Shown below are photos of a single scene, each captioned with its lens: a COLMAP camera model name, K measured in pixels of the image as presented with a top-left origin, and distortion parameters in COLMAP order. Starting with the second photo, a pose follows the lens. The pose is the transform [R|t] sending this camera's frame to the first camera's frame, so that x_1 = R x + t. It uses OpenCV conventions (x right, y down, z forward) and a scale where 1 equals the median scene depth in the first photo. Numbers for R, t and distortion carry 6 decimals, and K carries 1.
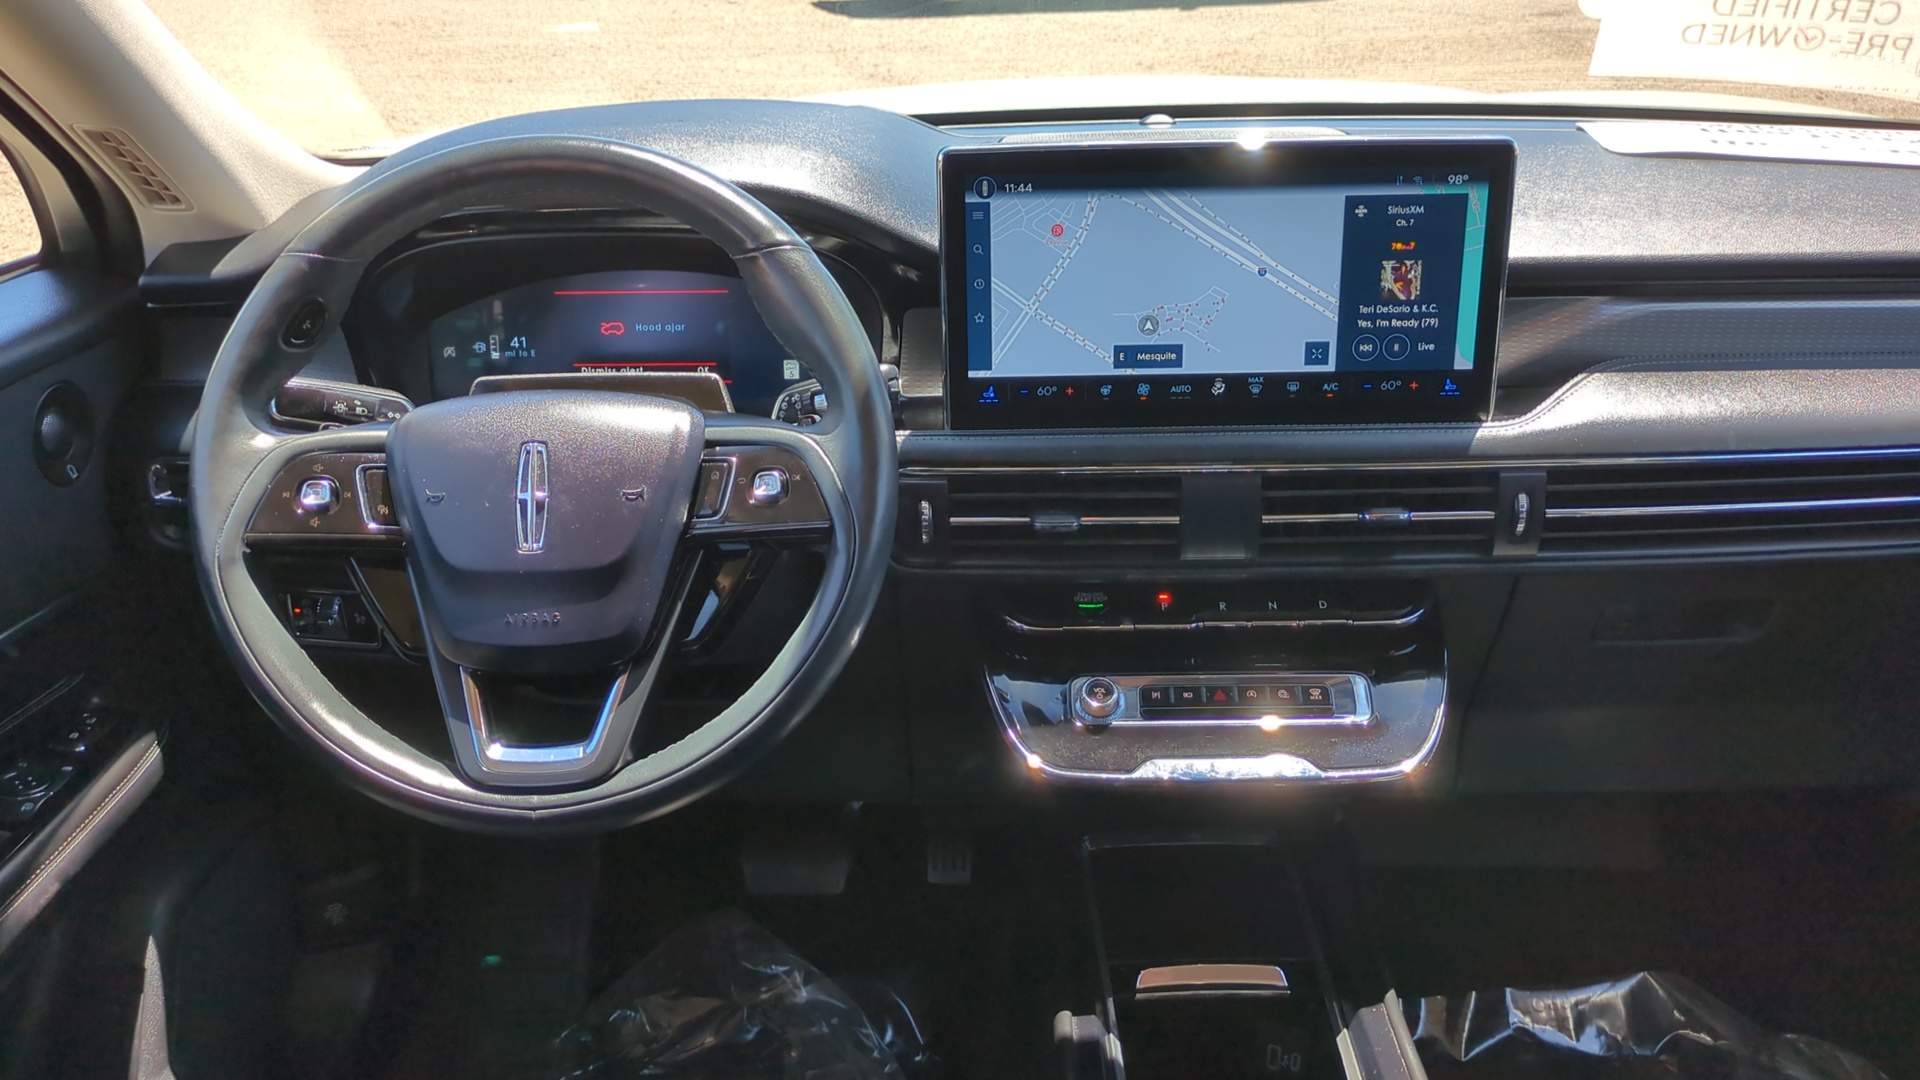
lens RADIAL K [[1639.5, 0, 963.3], [0, 1639.5, 525.0], [0, 0, 1]] dist [0.050574, -0.061066]
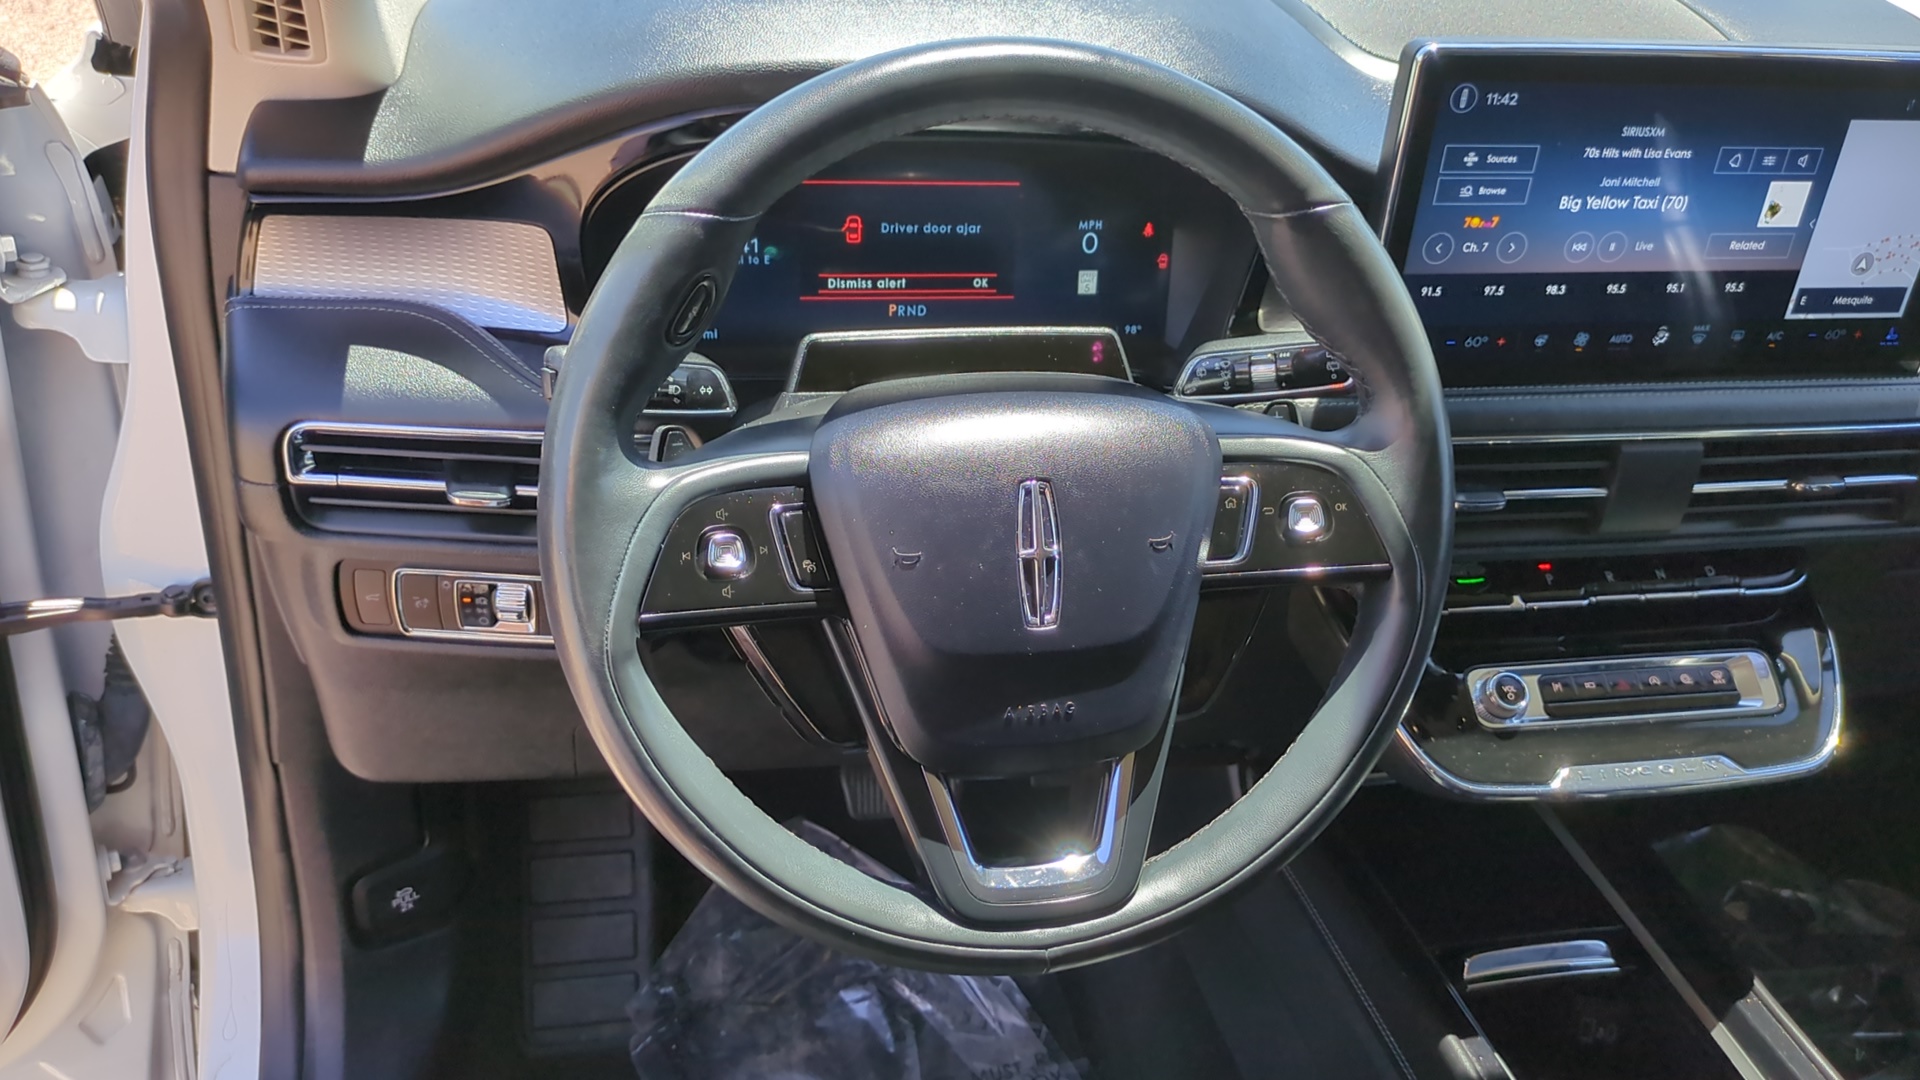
lens RADIAL K [[1639.5, 0, 965.4], [0, 1639.5, 556.9], [0, 0, 1]] dist [0.050574, -0.061066]
pose [[0.973638, -0.034049, 0.225545, -0.392205], [-0.012723, 0.979150, 0.202738, -0.141021], [-0.227745, -0.200263, 0.952904, 0.252268]]
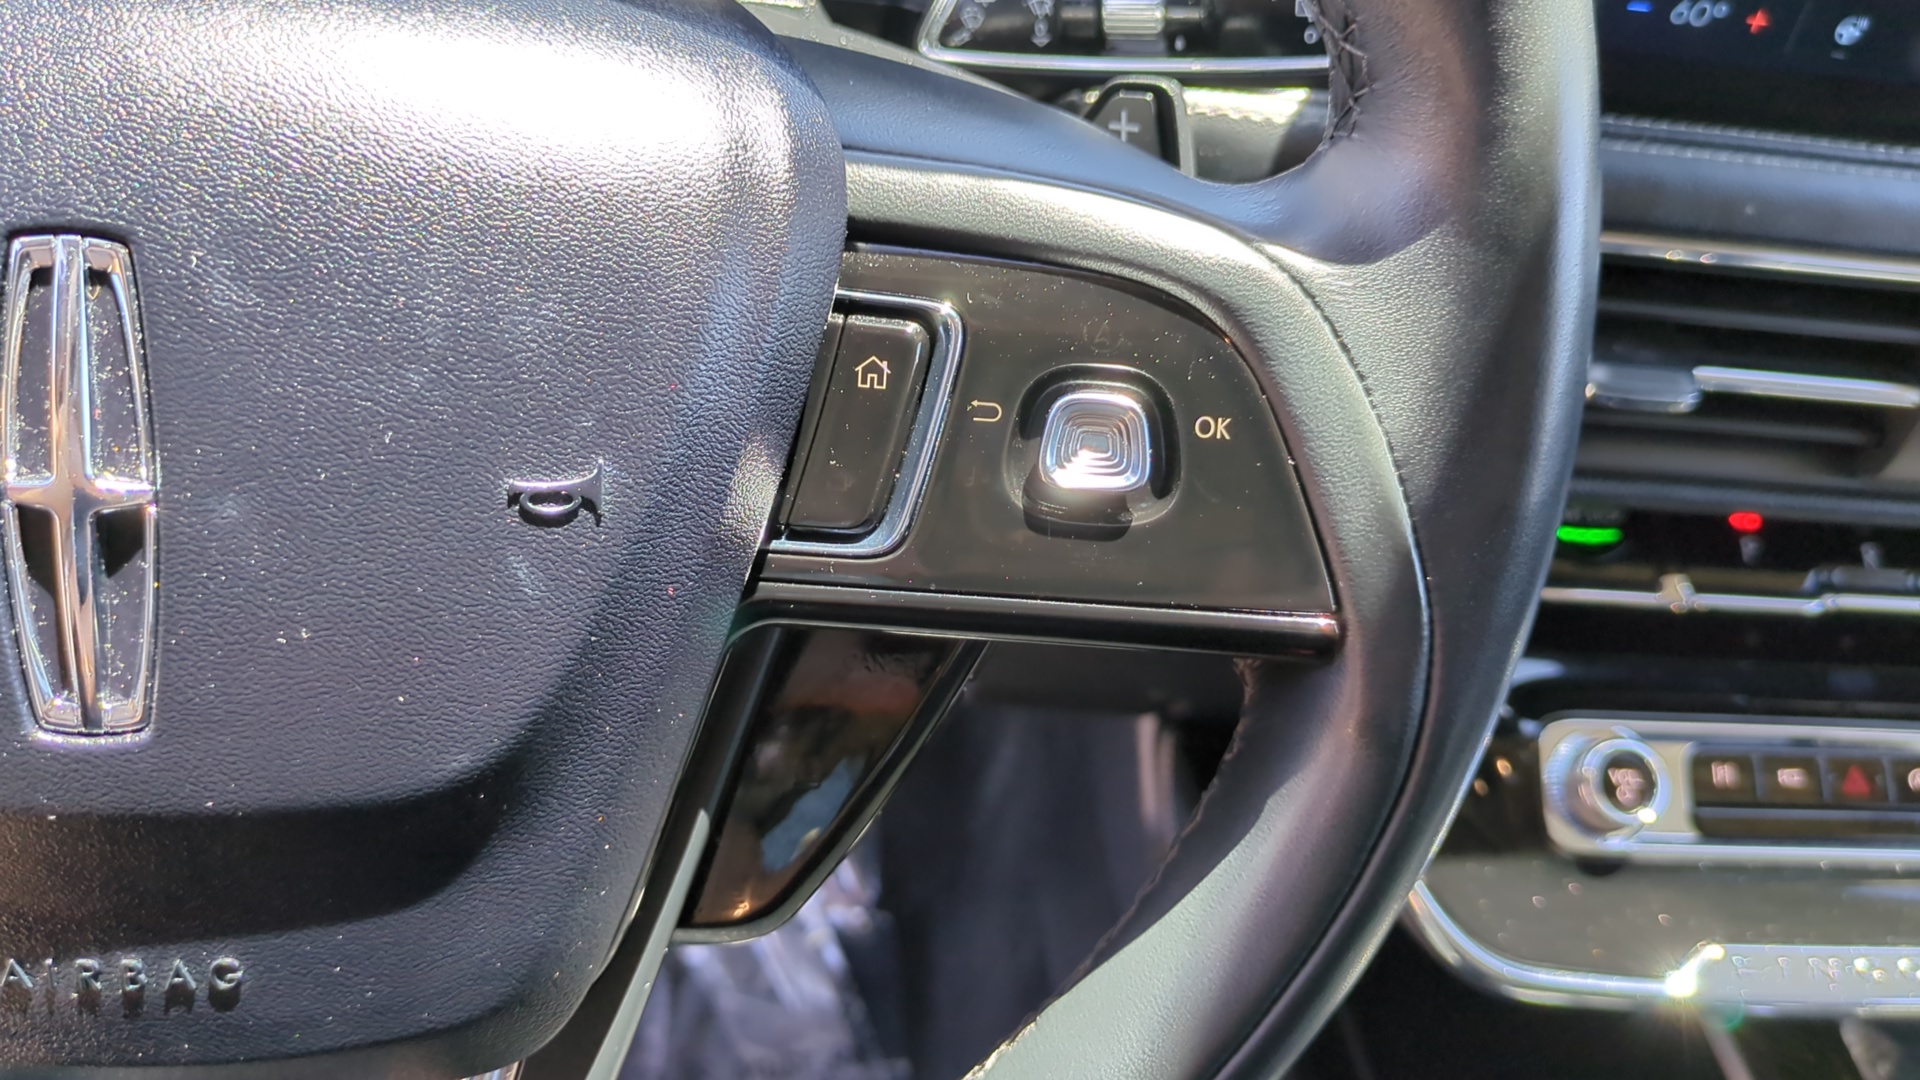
lens RADIAL K [[1639.5, 0, 959.1], [0, 1639.5, 550.9], [0, 0, 1]] dist [0.050574, -0.061066]
pose [[0.984268, 0.056436, 0.167425, -0.156780], [-0.115212, 0.923439, 0.366042, -0.086467], [-0.133949, -0.379573, 0.915414, 0.665631]]
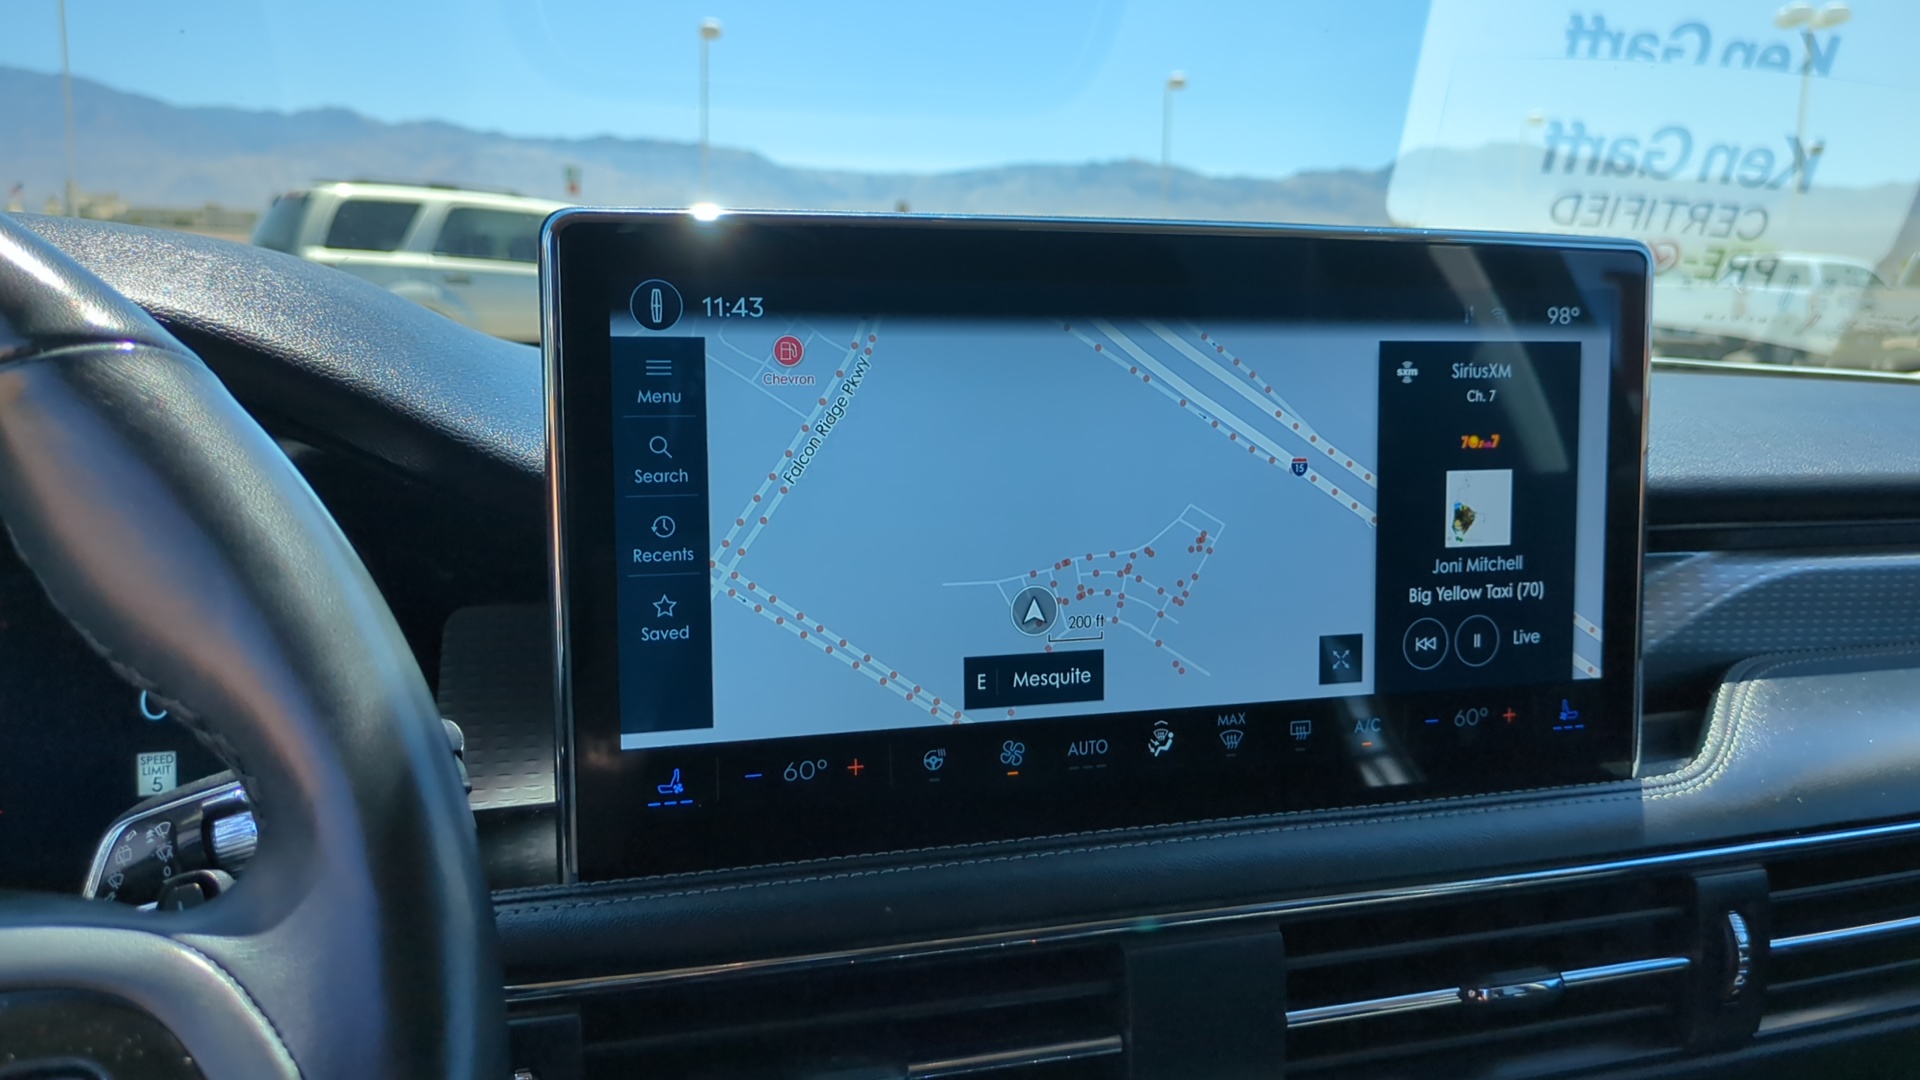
lens RADIAL K [[1639.5, 0, 976.0], [0, 1639.5, 550.5], [0, 0, 1]] dist [0.050574, -0.061066]
pose [[0.941534, -0.020705, 0.336282, -0.053051], [0.099429, 0.970732, -0.218618, -0.039676], [-0.321913, 0.239273, 0.916035, 0.582965]]
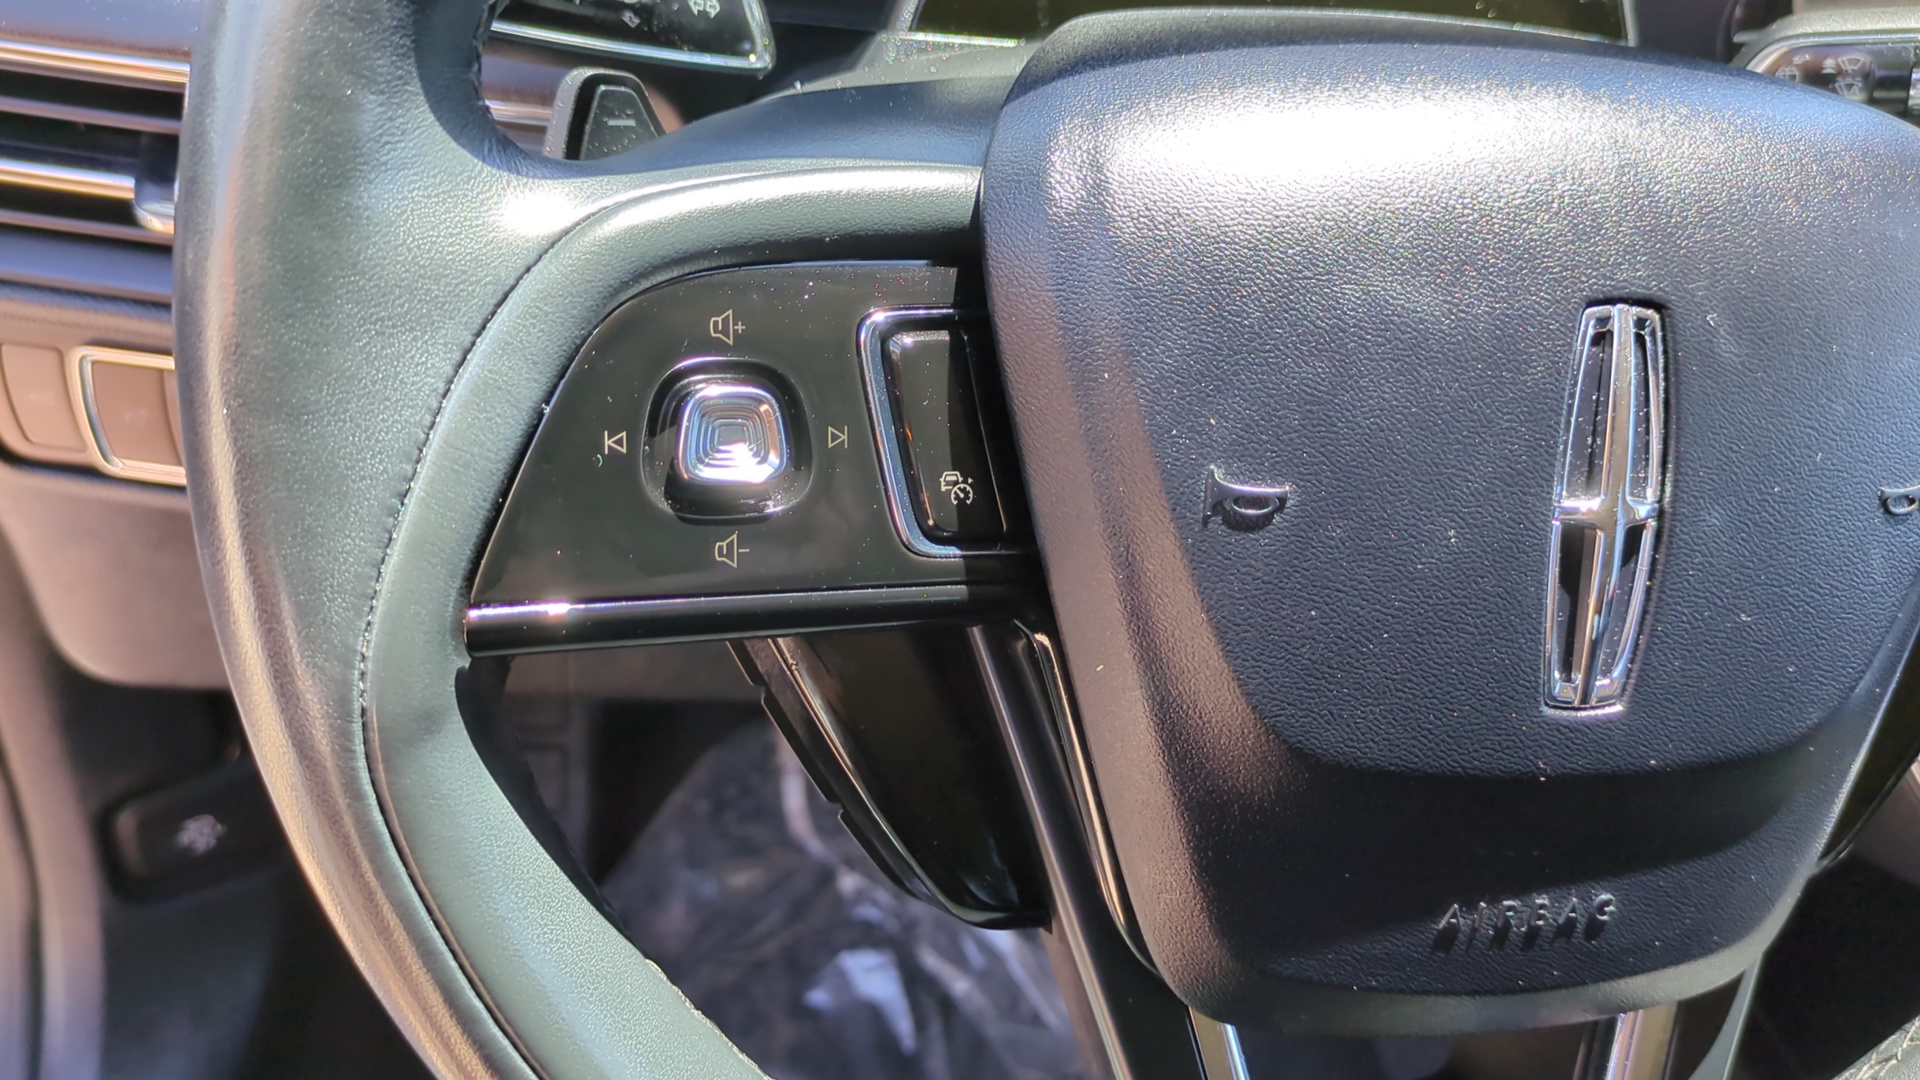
lens RADIAL K [[1639.5, 0, 977.4], [0, 1639.5, 552.2], [0, 0, 1]] dist [0.050574, -0.061066]
pose [[0.970909, 0.014190, 0.239028, -0.360019], [-0.095491, 0.938373, 0.332170, -0.076036], [-0.219584, -0.345332, 0.912430, 0.658556]]
